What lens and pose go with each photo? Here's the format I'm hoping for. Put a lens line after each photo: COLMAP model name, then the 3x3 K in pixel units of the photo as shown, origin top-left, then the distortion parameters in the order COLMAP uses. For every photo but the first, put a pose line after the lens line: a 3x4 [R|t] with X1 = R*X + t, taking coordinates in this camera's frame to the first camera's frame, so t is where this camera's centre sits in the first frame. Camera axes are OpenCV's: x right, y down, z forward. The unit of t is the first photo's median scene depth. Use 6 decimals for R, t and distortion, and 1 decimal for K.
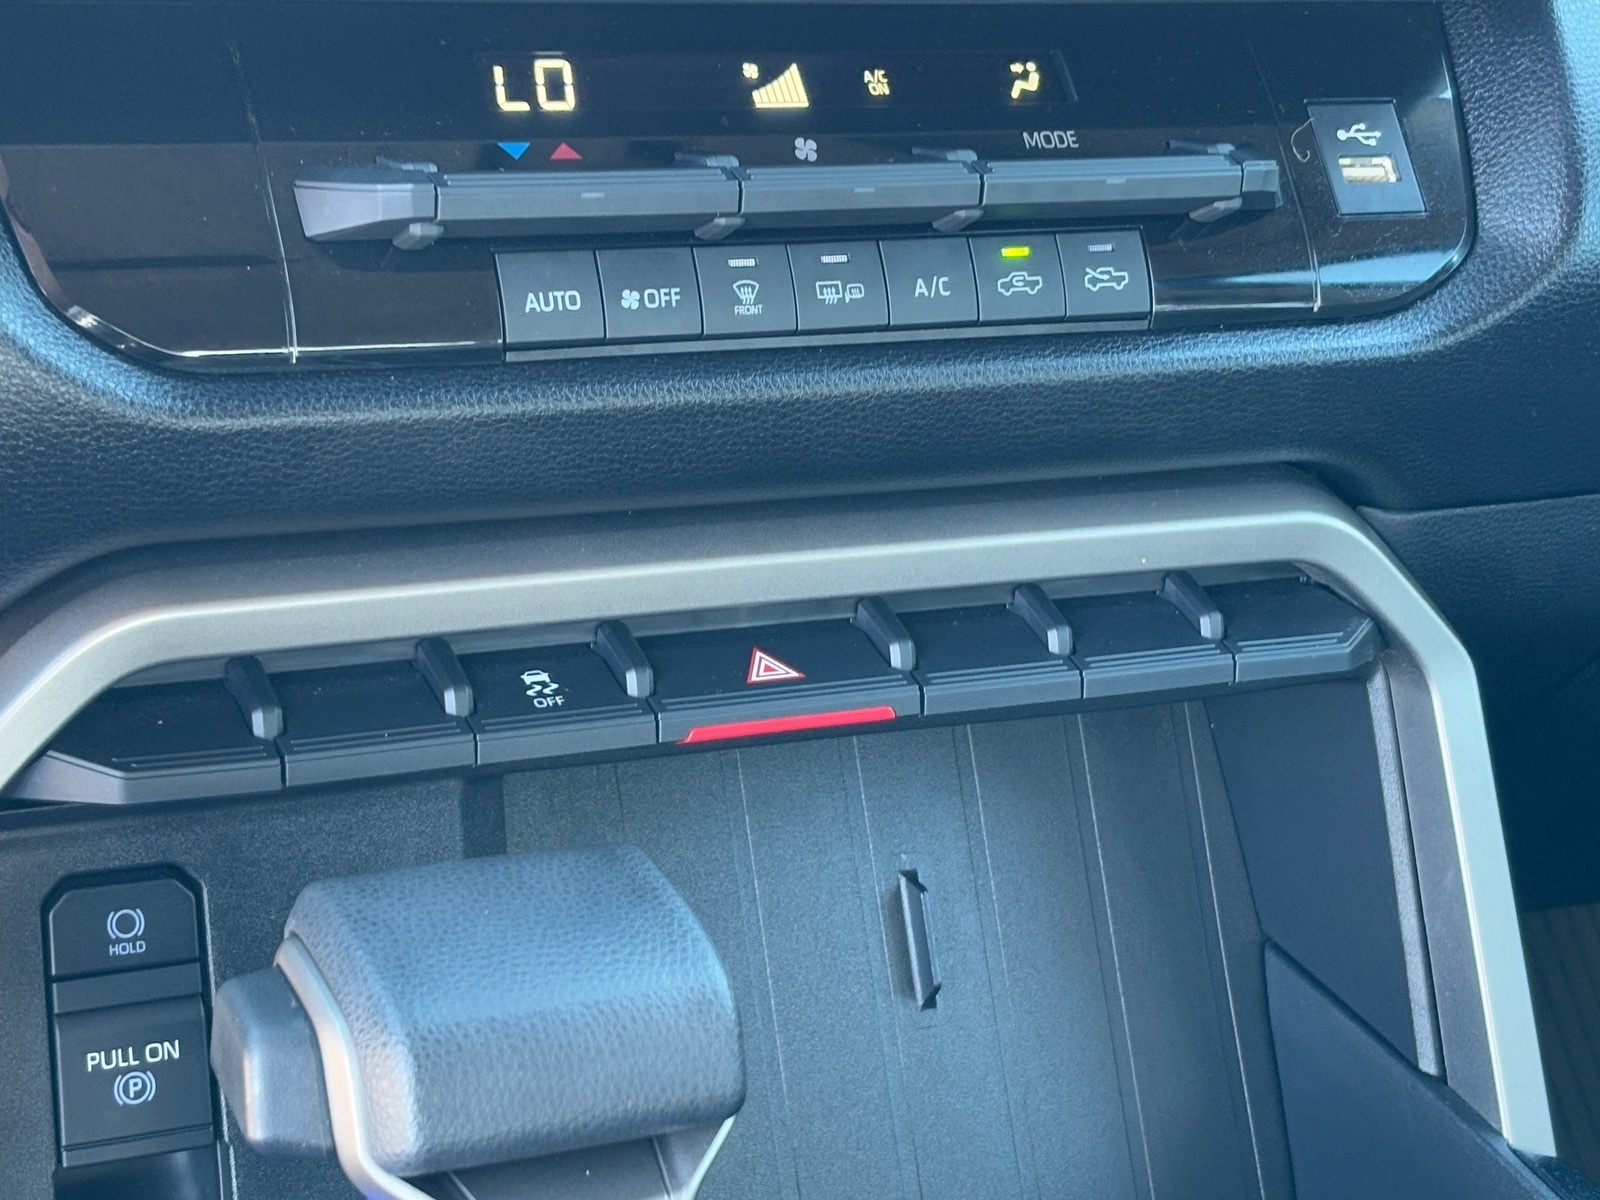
lens RADIAL K [[3274.1, 0, 800.0], [0, 3274.1, 600.0], [0, 0, 1]] dist [0.308851, 0.030430]
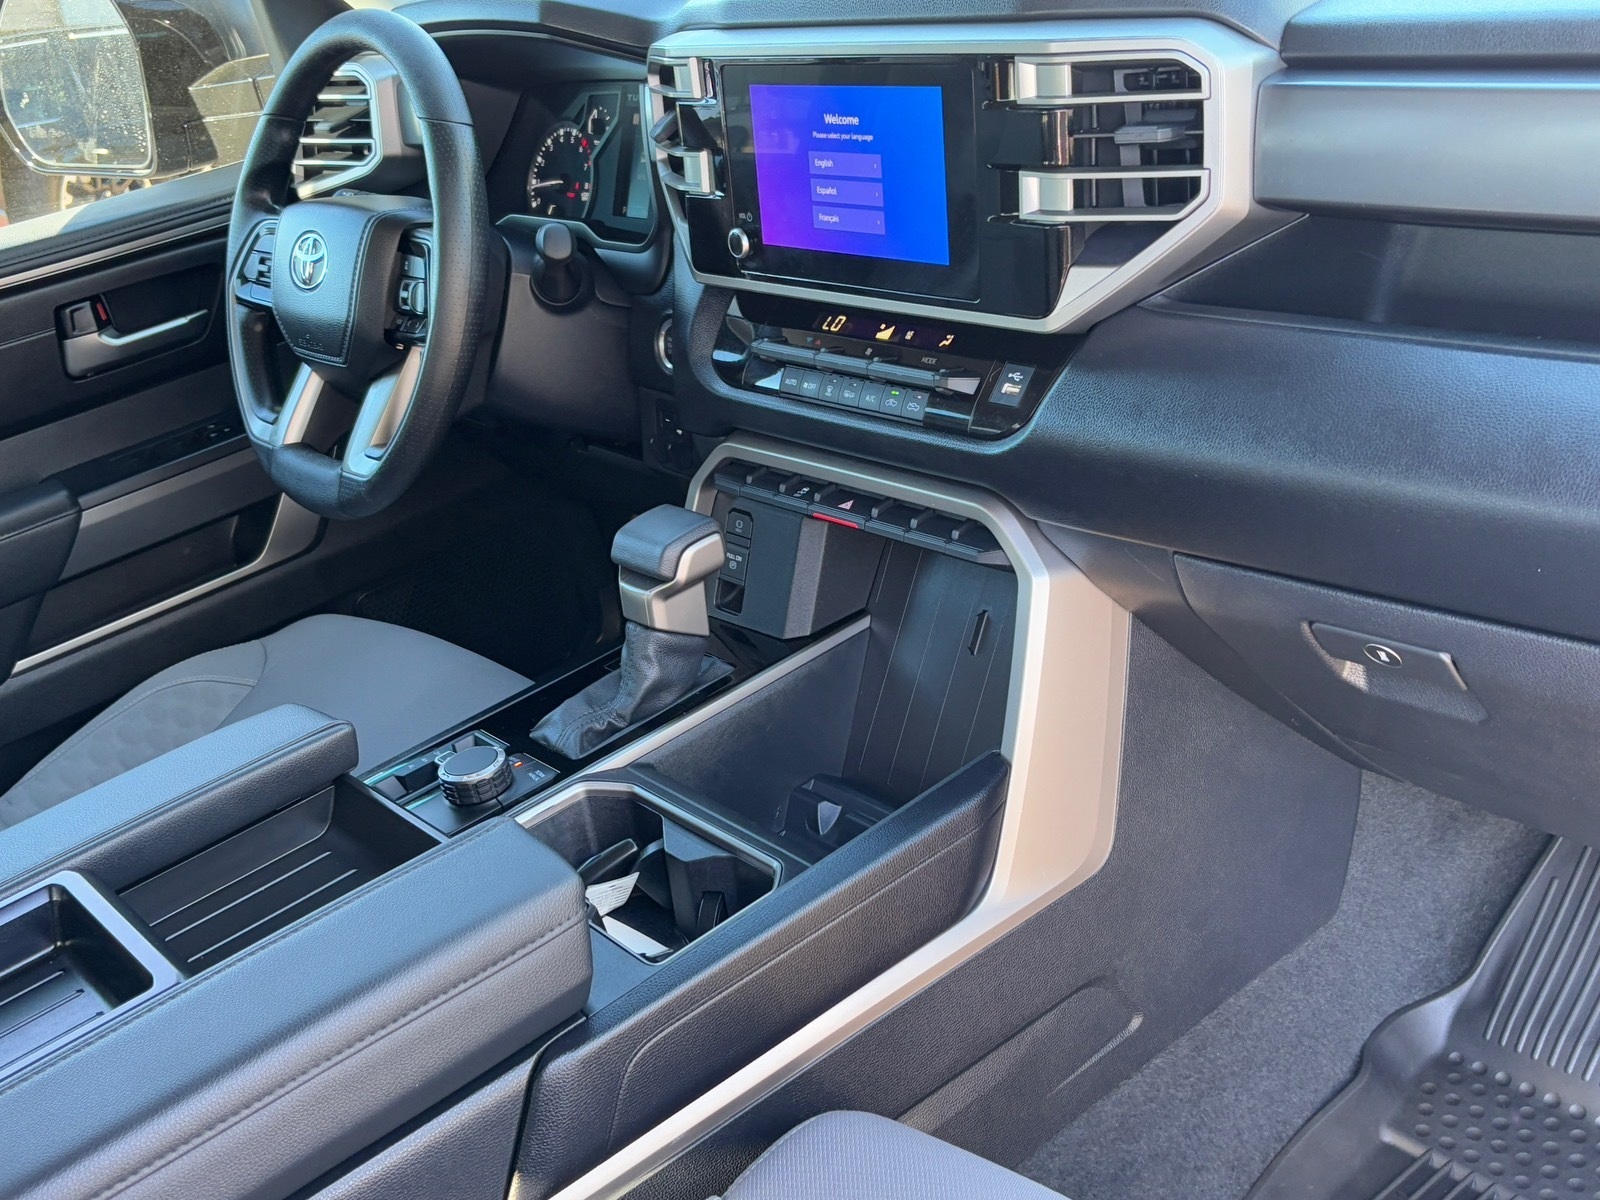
lens RADIAL K [[1714.6, 0, 800.0], [0, 1714.6, 600.0], [0, 0, 1]] dist [0.050604, -0.344842]
pose [[0.203905, 0.262665, -0.943096, 1.694932], [-0.203616, 0.953647, 0.221580, -0.270803], [0.957582, 0.146848, 0.247936, 0.560941]]
